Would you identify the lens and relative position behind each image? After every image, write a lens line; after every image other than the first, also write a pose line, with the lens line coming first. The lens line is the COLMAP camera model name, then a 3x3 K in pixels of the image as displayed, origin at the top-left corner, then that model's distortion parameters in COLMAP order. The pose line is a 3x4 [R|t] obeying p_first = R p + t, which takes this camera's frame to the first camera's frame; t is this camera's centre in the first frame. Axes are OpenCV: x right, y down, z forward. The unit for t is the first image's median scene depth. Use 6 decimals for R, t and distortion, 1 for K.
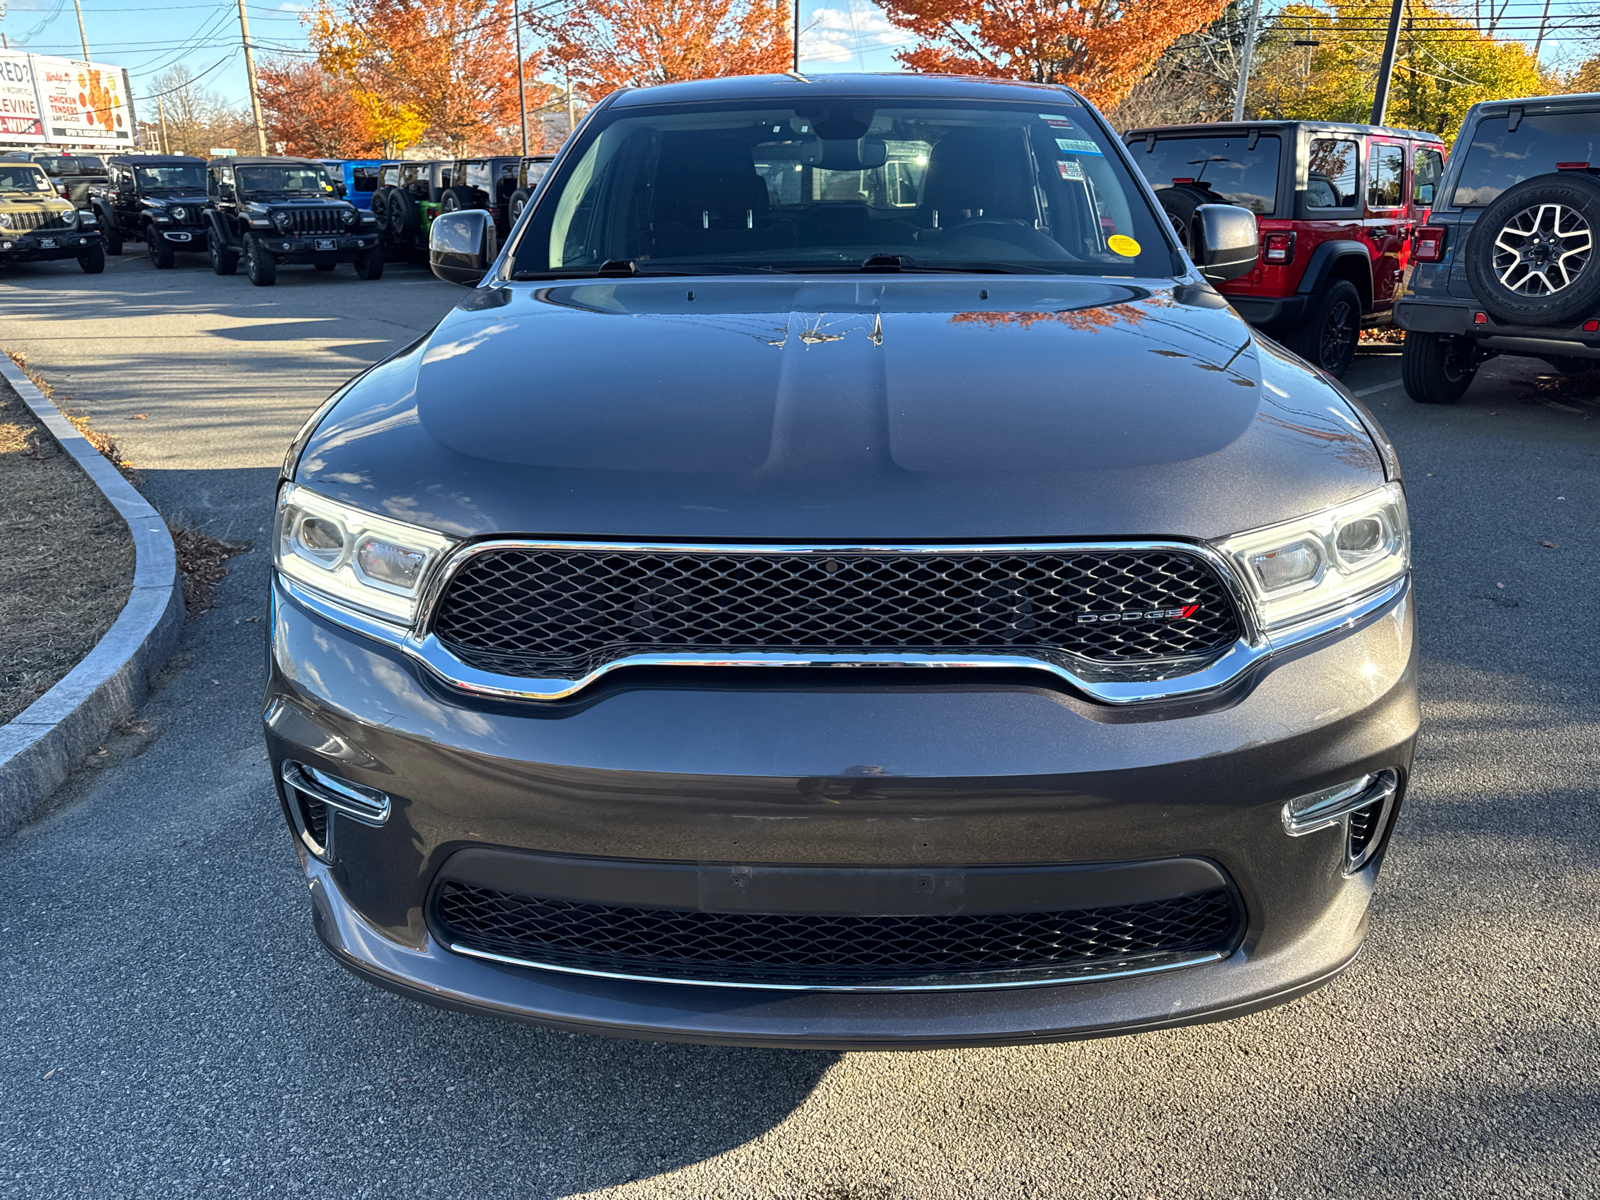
lens RADIAL K [[1230.3, 0, 775.7], [0, 1230.3, 619.1], [0, 0, 1]] dist [0.055506, -0.054010]
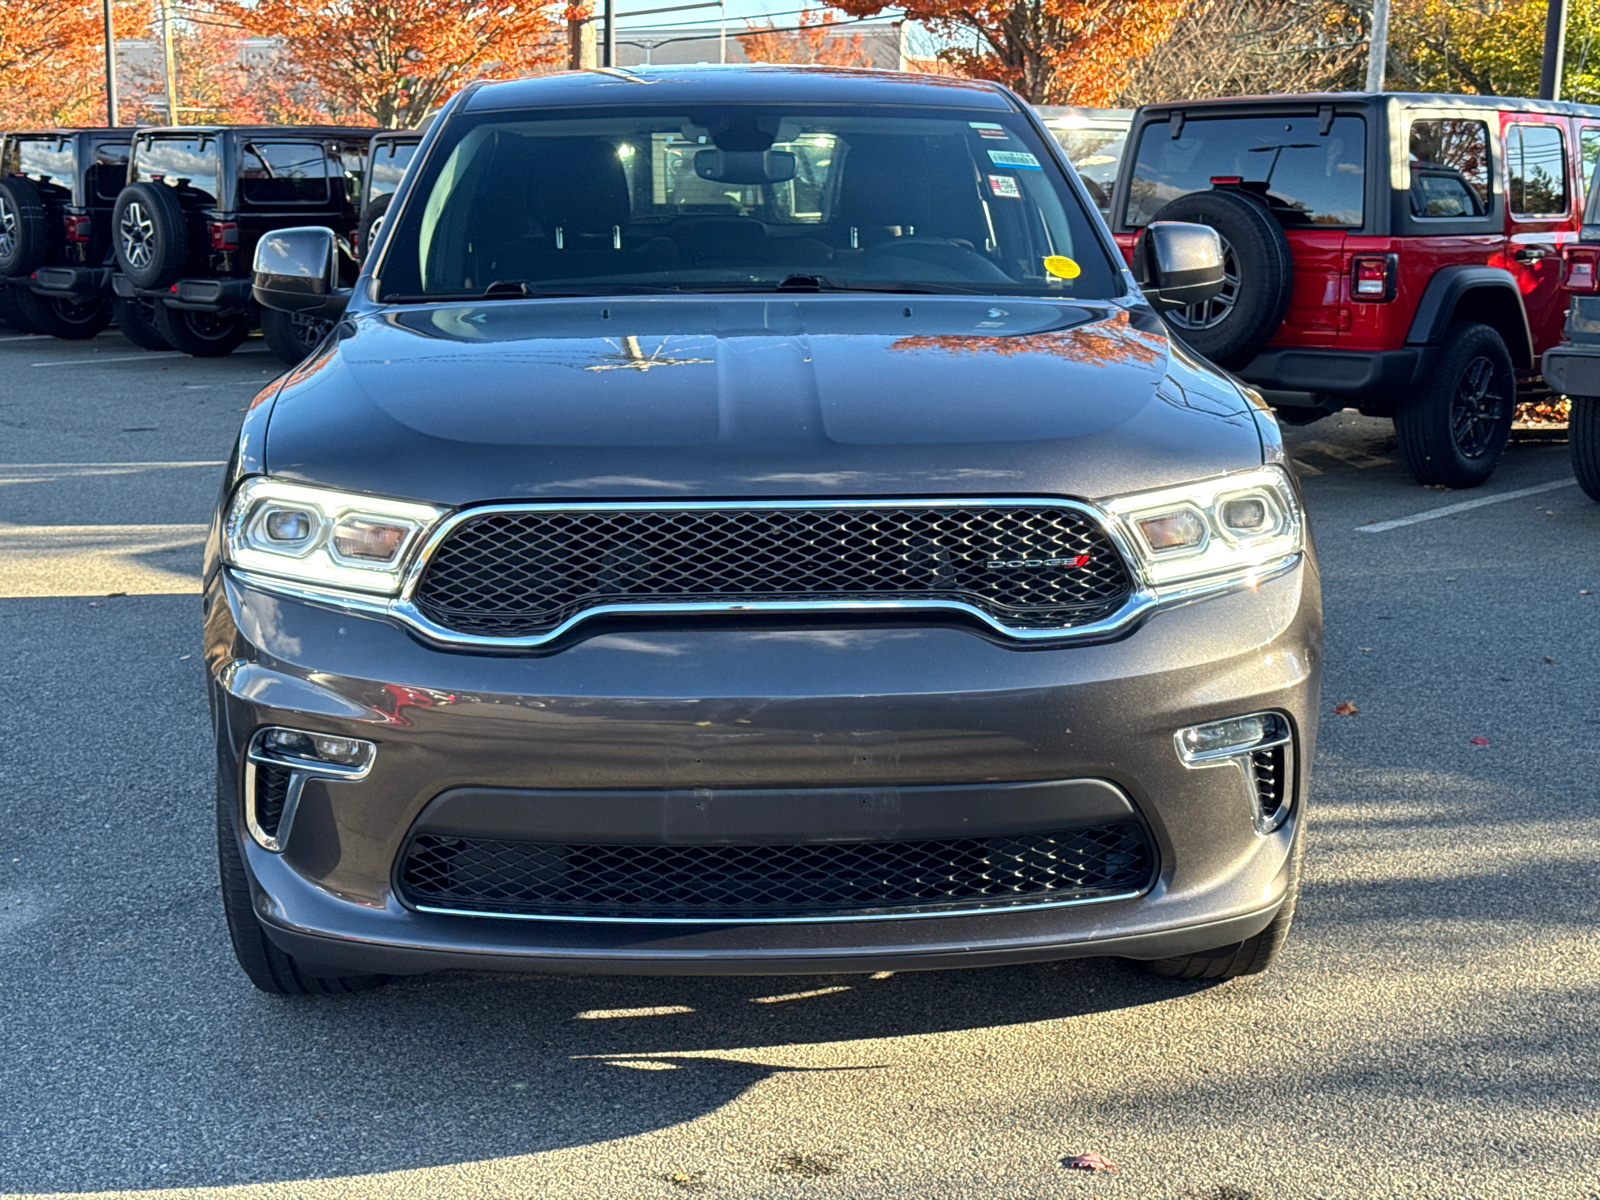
lens RADIAL K [[2962.2, 0, 691.6], [0, 2962.2, 599.4], [0, 0, 1]] dist [0.016453, 1.824134]
pose [[0.997604, -0.008423, 0.068671, -0.173157], [0.021202, 0.982025, -0.187558, 0.417657], [-0.065856, 0.188565, 0.979850, -1.308123]]
